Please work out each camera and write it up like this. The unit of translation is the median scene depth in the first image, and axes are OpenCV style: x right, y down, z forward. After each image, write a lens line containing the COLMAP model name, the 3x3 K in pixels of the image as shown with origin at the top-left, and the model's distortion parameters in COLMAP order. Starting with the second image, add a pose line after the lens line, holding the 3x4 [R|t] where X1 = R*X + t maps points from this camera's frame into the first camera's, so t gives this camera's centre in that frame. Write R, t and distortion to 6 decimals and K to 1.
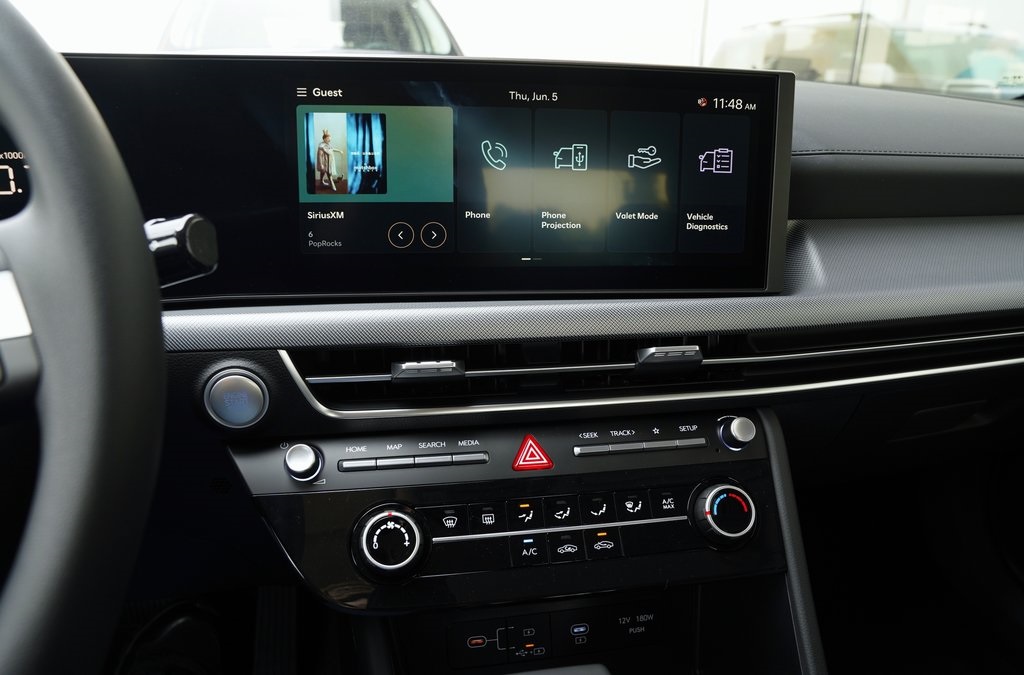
lens RADIAL K [[709.2, 0, 512.0], [0, 709.2, 337.5], [0, 0, 1]] dist [-0.132582, 0.095236]
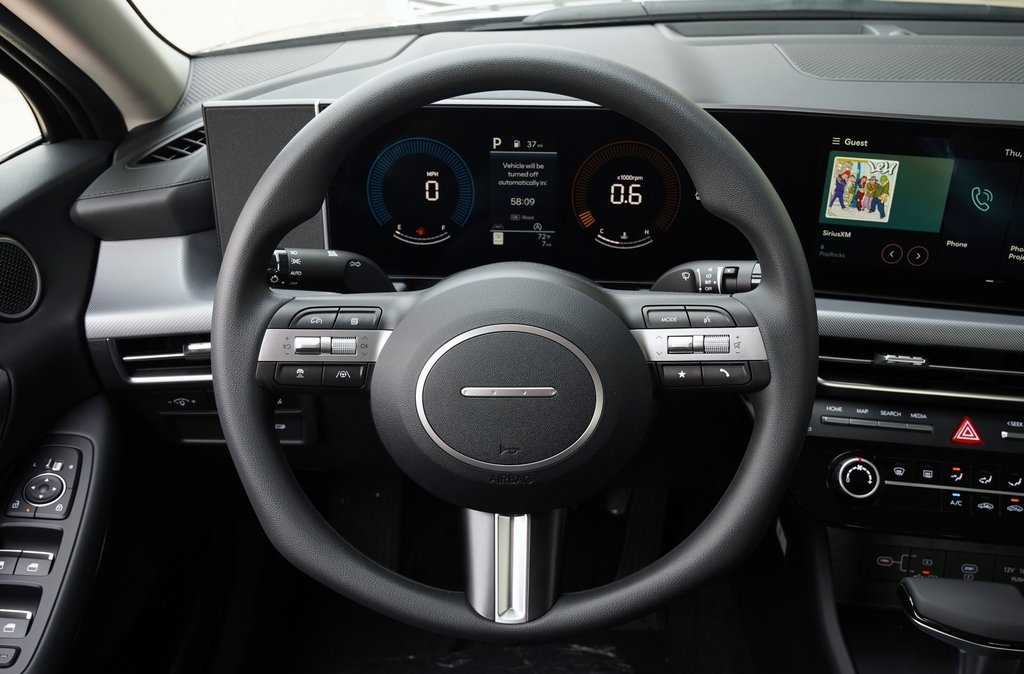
lens RADIAL K [[911.7, 0, 510.1], [0, 911.7, 380.6], [0, 0, 1]] dist [-0.097134, 0.109801]
pose [[0.945291, 0.149924, -0.289737, -0.314357], [-0.088097, 0.972461, 0.215774, -0.217169], [0.314108, -0.178444, 0.932467, -0.825172]]
